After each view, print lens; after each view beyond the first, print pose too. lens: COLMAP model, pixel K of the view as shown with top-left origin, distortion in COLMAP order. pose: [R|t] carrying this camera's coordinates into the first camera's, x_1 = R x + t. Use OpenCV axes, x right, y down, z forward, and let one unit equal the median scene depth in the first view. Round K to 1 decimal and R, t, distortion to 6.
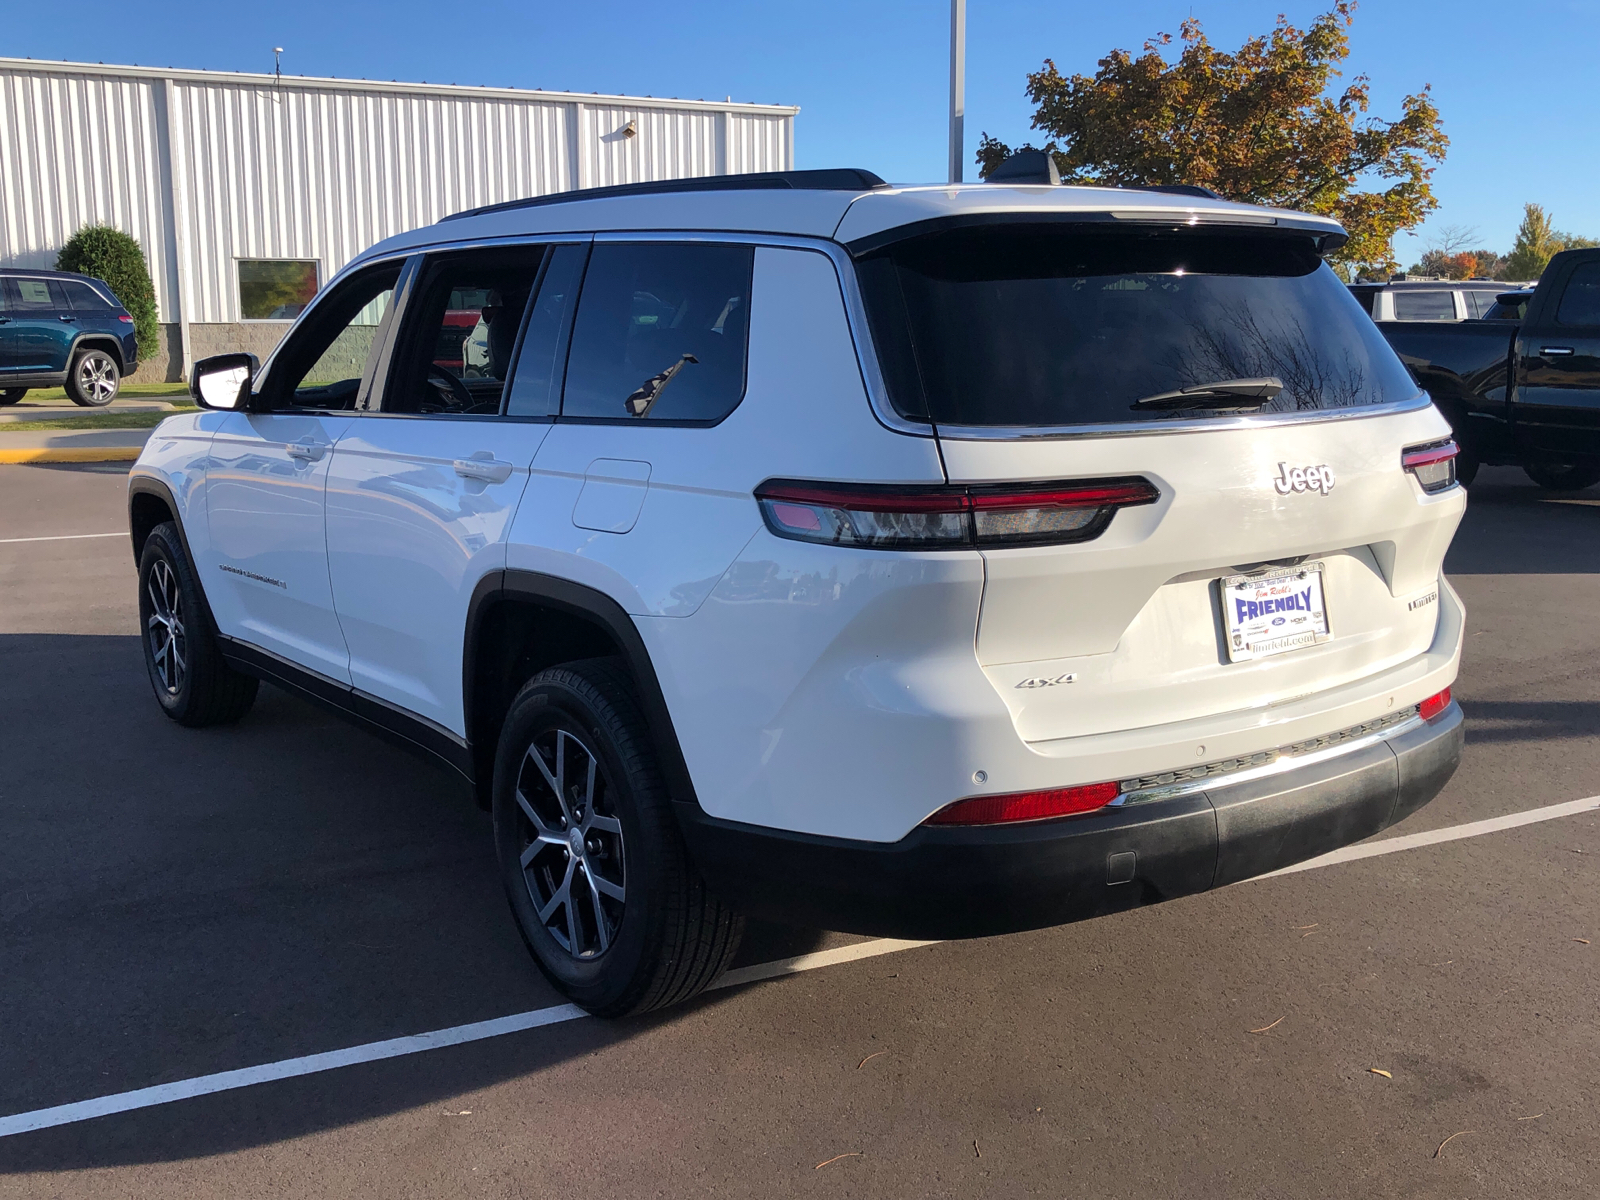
lens RADIAL K [[1594.7, 0, 800.0], [0, 1594.7, 600.0], [0, 0, 1]] dist [0.005005, -0.020005]
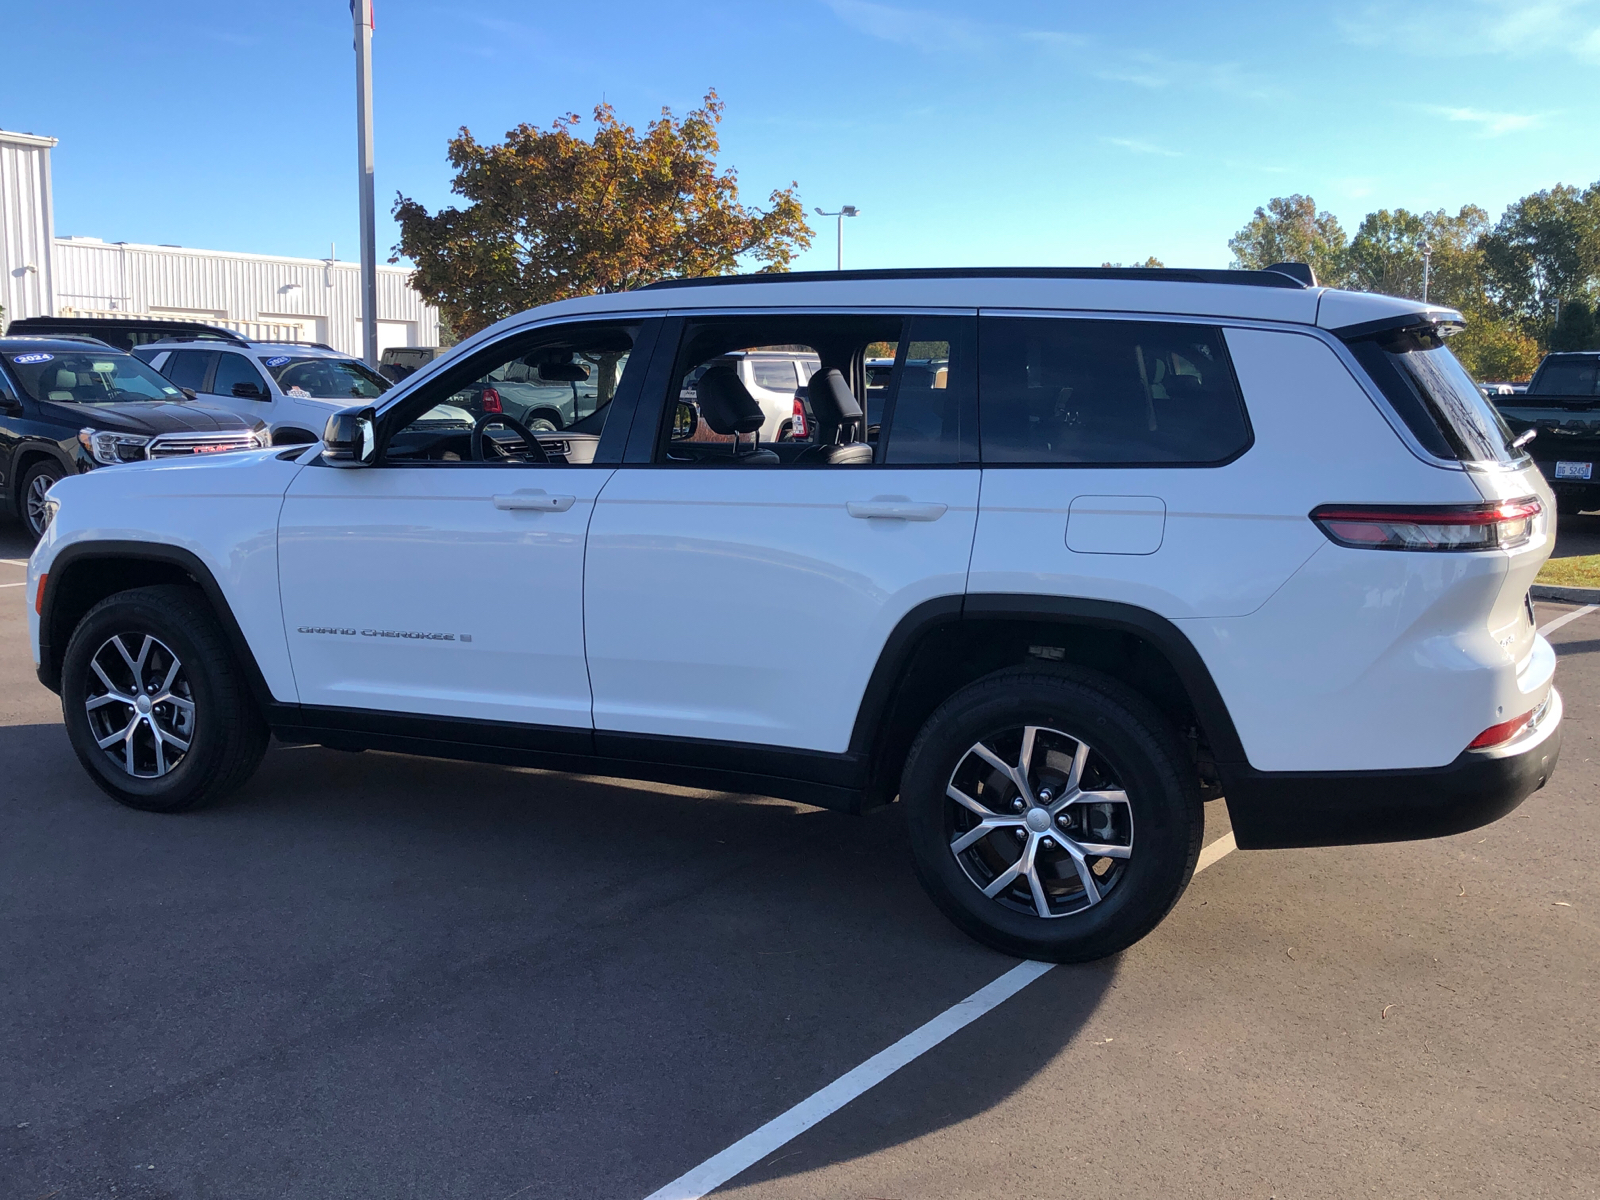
lens RADIAL K [[1577.0, 0, 800.0], [0, 1577.0, 600.0], [0, 0, 1]] dist [0.068699, -0.132483]
pose [[0.871854, -0.047634, 0.487444, -0.174415], [0.064585, 0.997750, -0.018015, -0.000349], [-0.485489, 0.047188, 0.872968, 0.011286]]
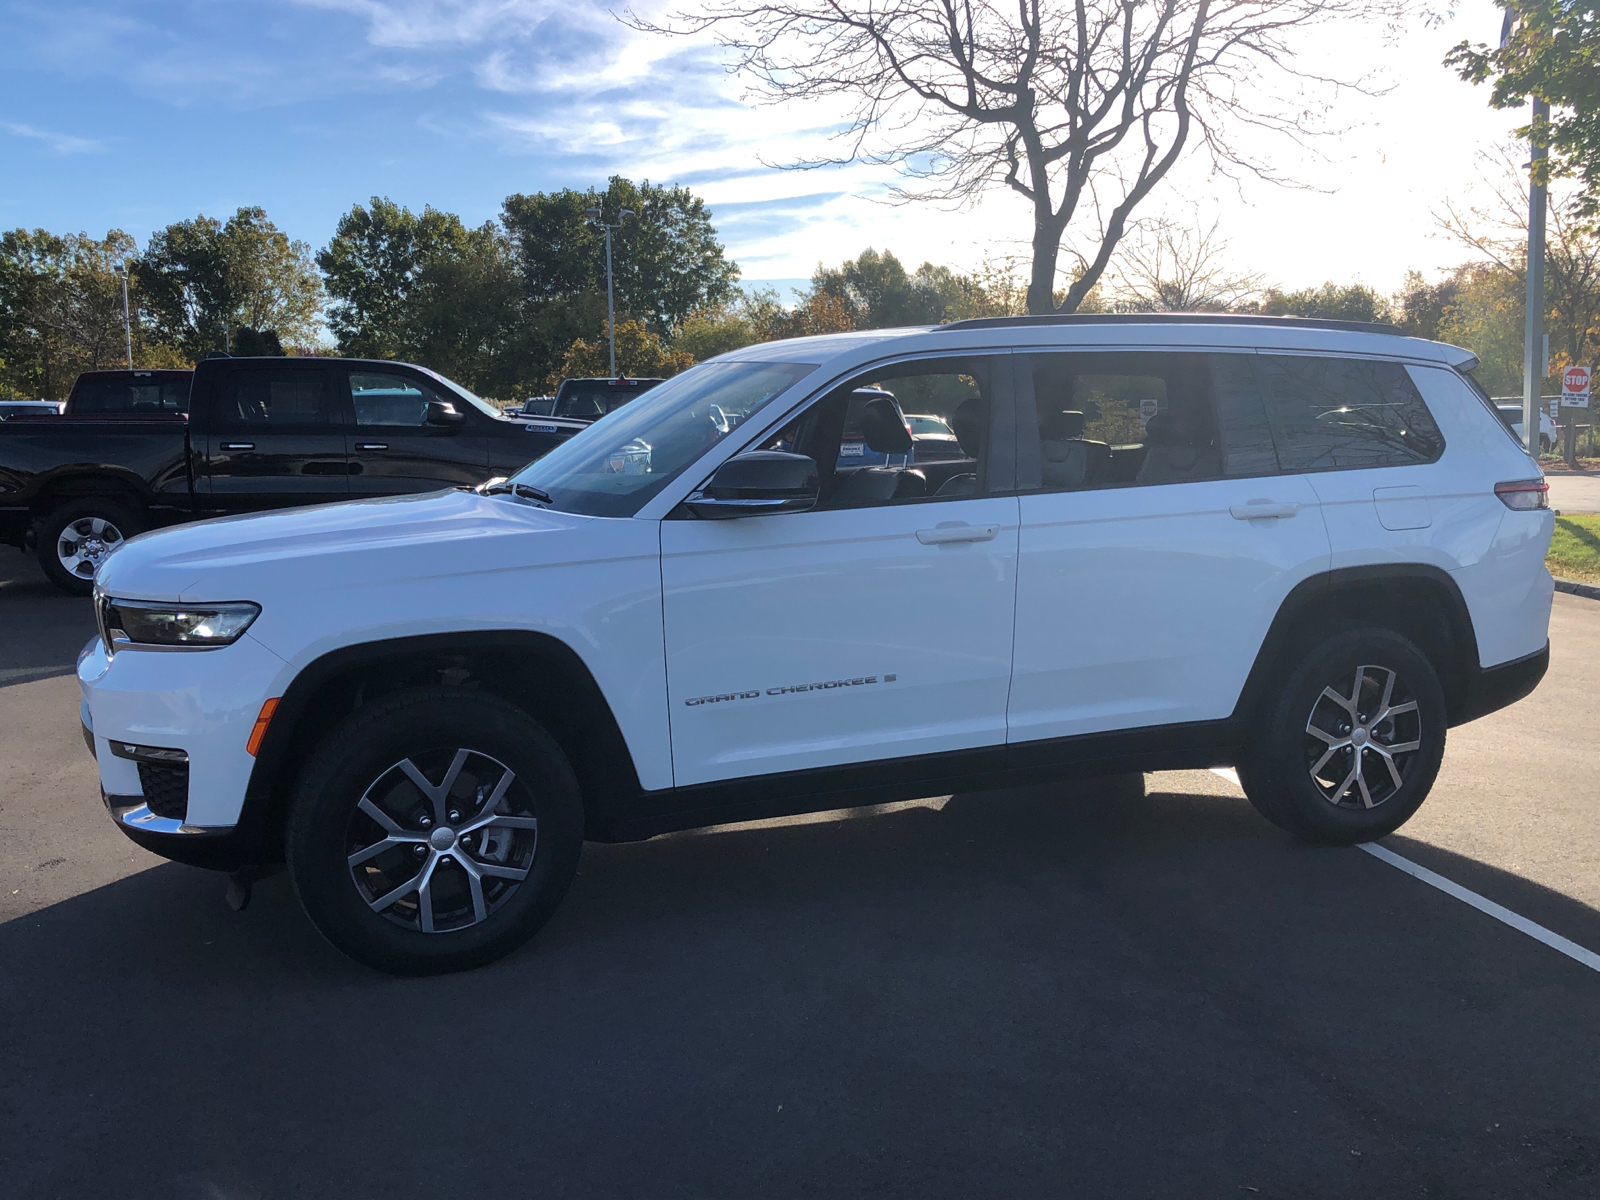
lens RADIAL K [[1577.0, 0, 800.0], [0, 1577.0, 600.0], [0, 0, 1]] dist [0.068699, -0.132483]
pose [[0.232243, -0.112244, 0.966160, -0.355750], [0.176074, 0.981760, 0.071732, -0.038033], [-0.956588, 0.153456, 0.247770, 0.227476]]
